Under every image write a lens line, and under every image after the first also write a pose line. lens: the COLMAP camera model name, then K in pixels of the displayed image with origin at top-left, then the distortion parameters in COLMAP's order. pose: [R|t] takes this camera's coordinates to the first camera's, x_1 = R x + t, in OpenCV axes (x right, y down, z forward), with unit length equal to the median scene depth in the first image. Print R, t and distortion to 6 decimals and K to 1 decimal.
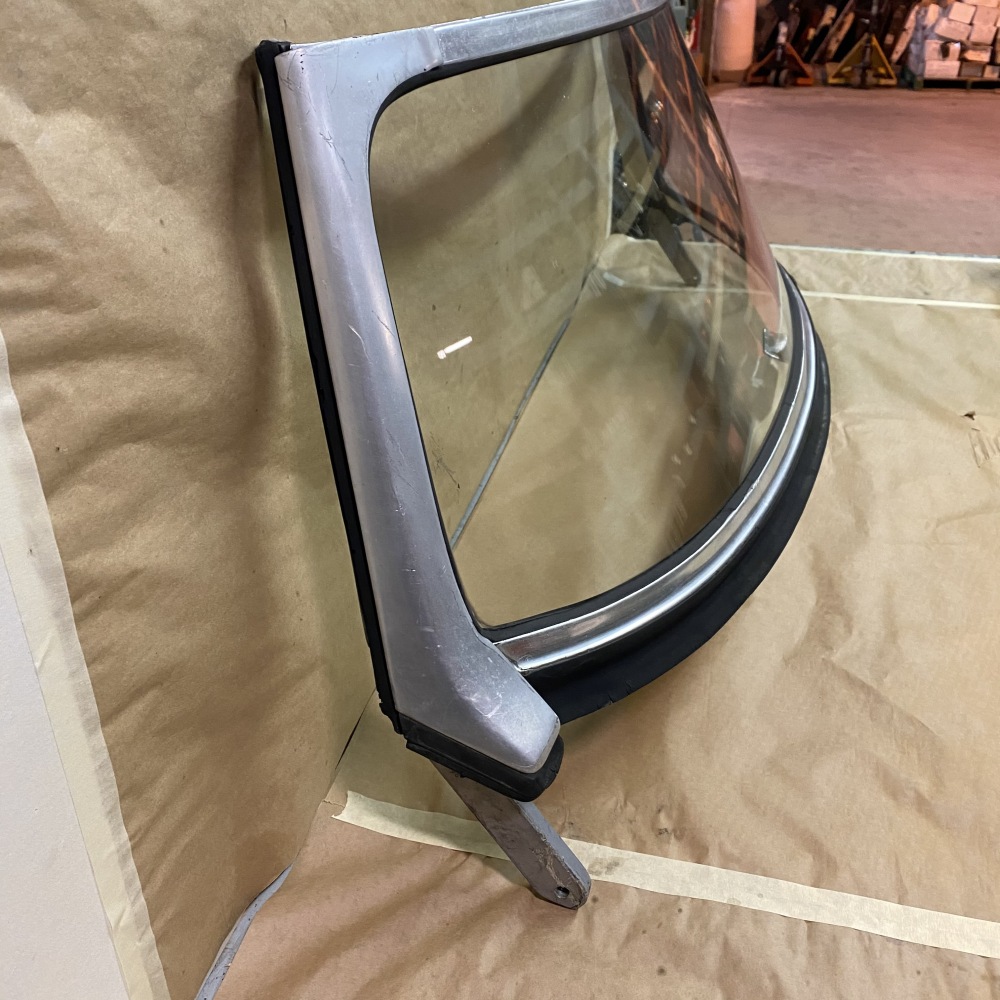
lens RADIAL K [[1026.5, 0, 498.0], [0, 1026.5, 491.0], [0, 0, 1]] dist [0.005880, 0.000000]
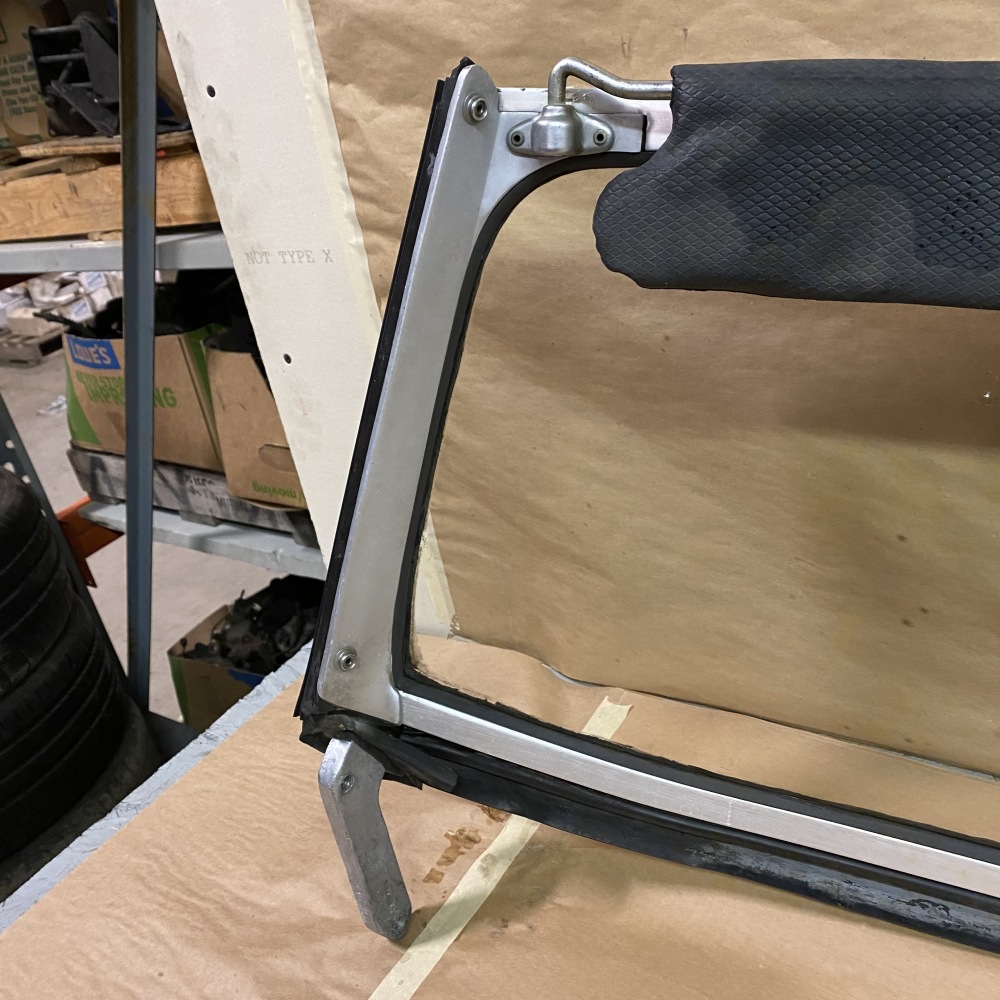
lens RADIAL K [[1026.5, 0, 486.0], [0, 1026.5, 502.2], [0, 0, 1]] dist [0.005880, 0.000000]
pose [[-0.360269, 0.494221, -0.791172, 1.042344], [-0.255057, 0.763620, 0.593153, -0.764045], [0.897303, 0.415488, -0.149054, 1.370144]]
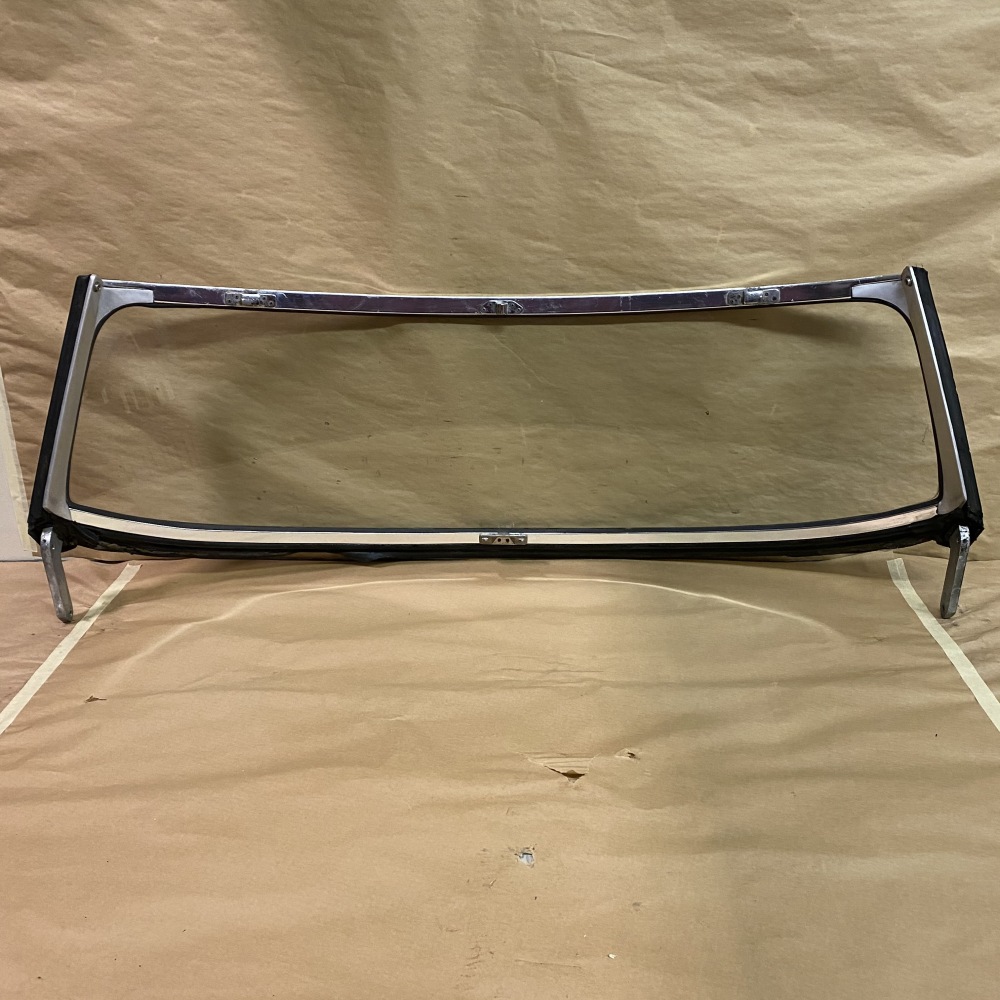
lens RADIAL K [[1026.5, 0, 504.6], [0, 1026.5, 511.8], [0, 0, 1]] dist [0.005880, 0.000000]
pose [[0.214226, 0.373400, -0.902596, 3.258797], [-0.453864, 0.856291, 0.246522, -1.201219], [0.864936, 0.356845, 0.352912, 1.232248]]
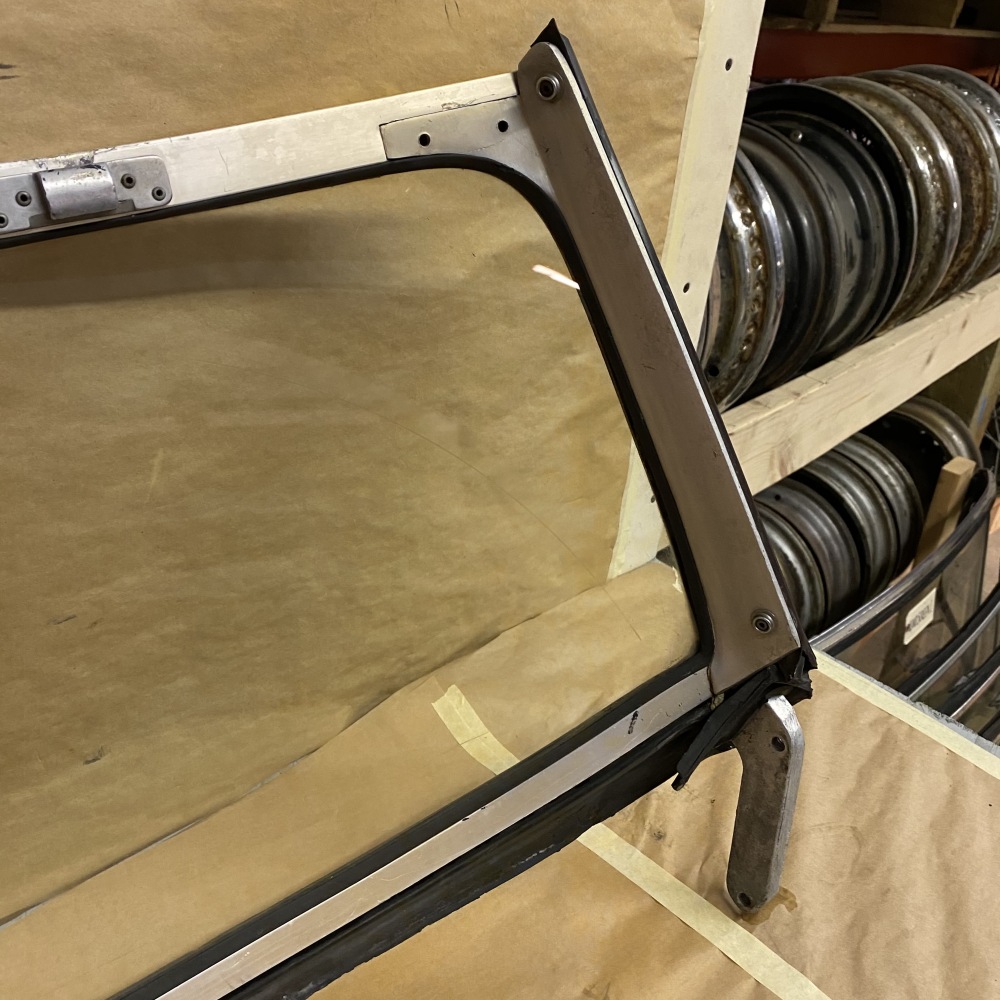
lens RADIAL K [[1026.5, 0, 513.7], [0, 1026.5, 496.8], [0, 0, 1]] dist [0.005880, 0.000000]
pose [[0.872750, 0.313664, -0.374061, 1.022533], [-0.322818, 0.945626, 0.039751, -1.193416], [0.366190, 0.086060, 0.926552, 2.196127]]
